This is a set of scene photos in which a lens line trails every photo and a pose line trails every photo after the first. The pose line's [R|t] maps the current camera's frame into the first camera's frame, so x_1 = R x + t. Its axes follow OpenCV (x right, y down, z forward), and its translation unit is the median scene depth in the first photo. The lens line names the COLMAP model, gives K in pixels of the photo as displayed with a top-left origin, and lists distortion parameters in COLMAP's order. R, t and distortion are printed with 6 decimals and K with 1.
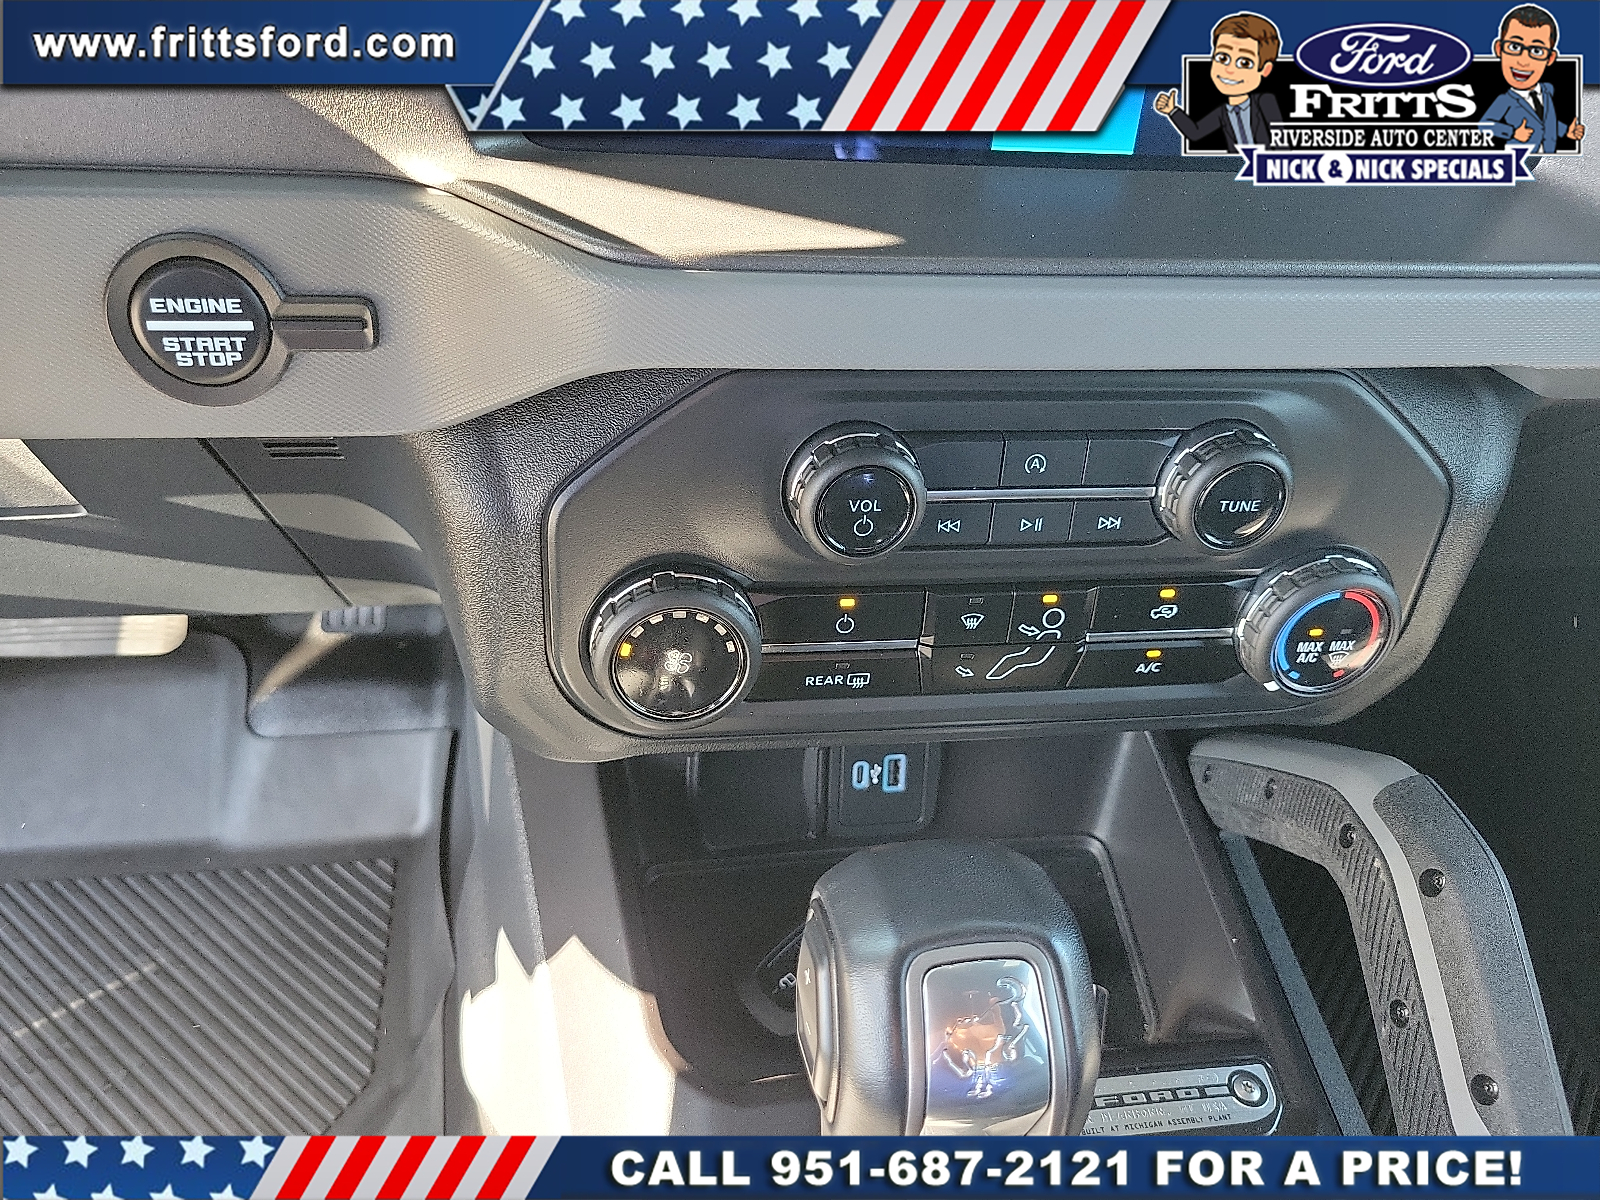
lens RADIAL K [[1199.6, 0, 796.6], [0, 1199.6, 597.3], [0, 0, 1]] dist [0.004698, 0.000346]
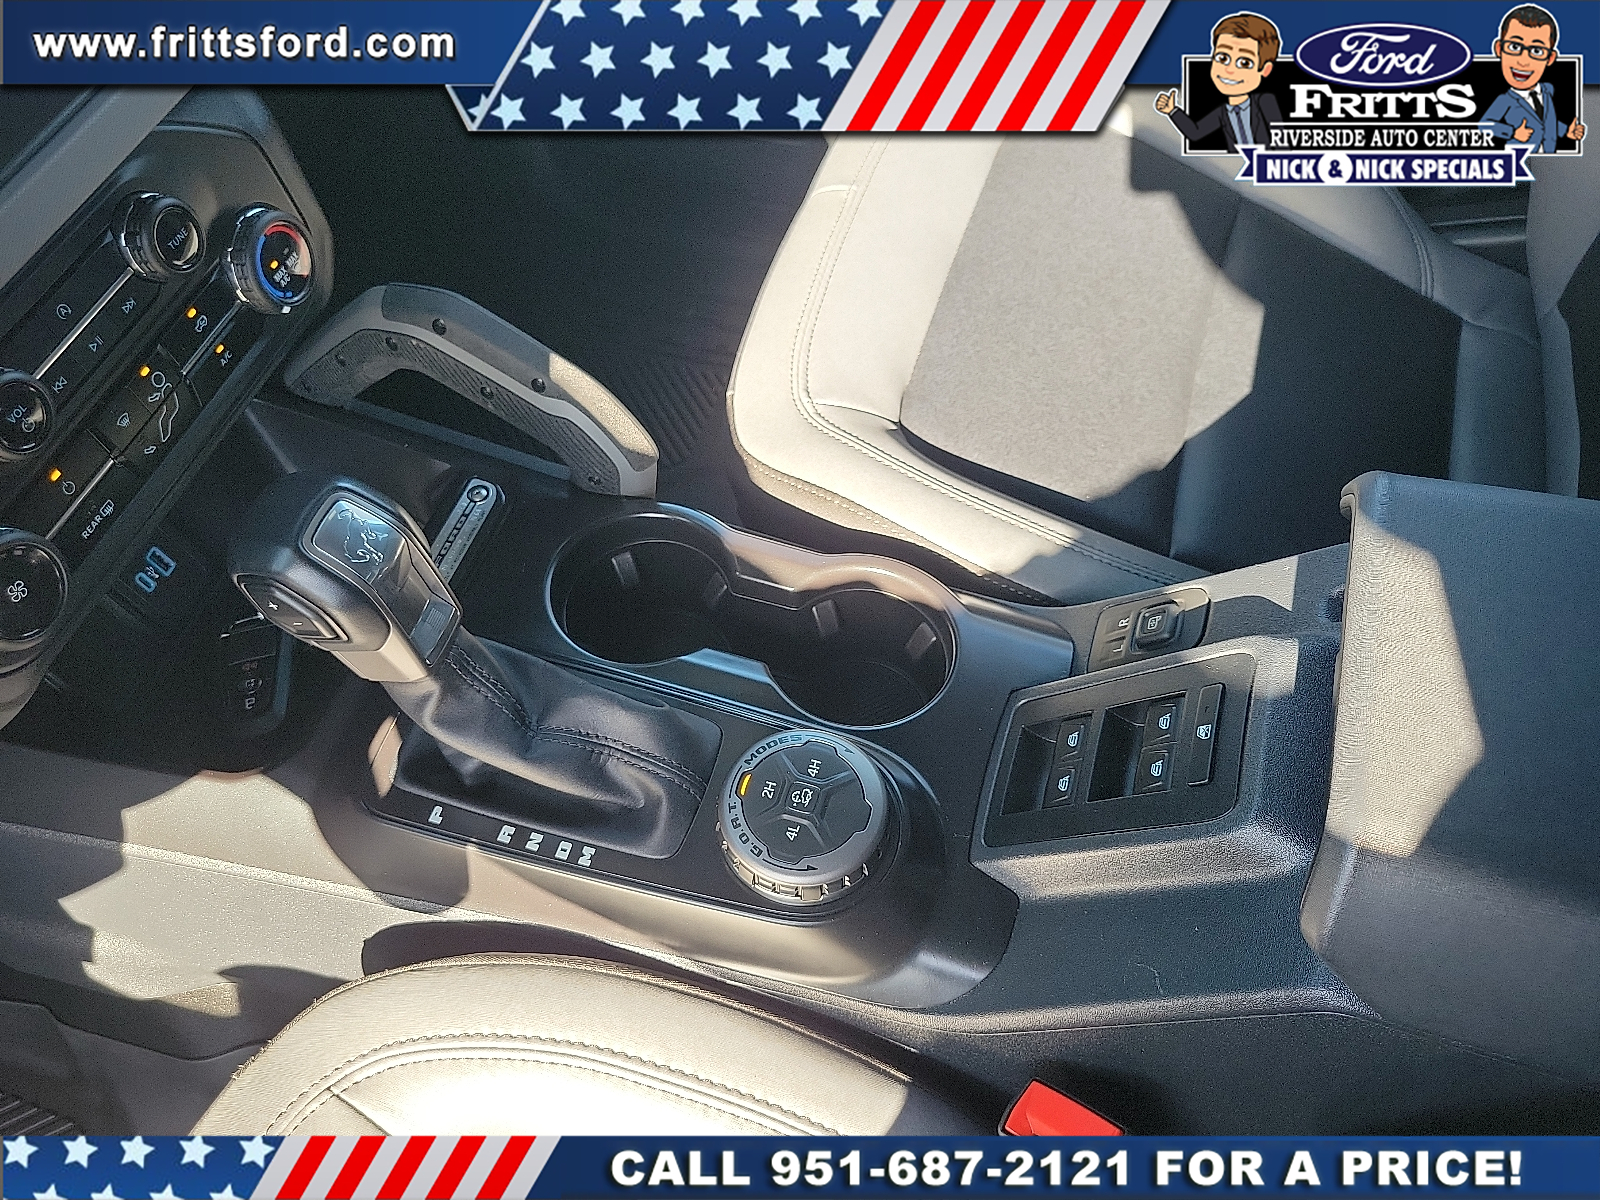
lens RADIAL K [[1199.6, 0, 795.6], [0, 1199.6, 607.4], [0, 0, 1]] dist [0.004698, 0.000346]
pose [[0.433045, -0.800863, 0.413631, -0.282109], [0.626556, 0.597346, 0.500605, -0.063568], [-0.647997, 0.042378, 0.760463, -0.618281]]
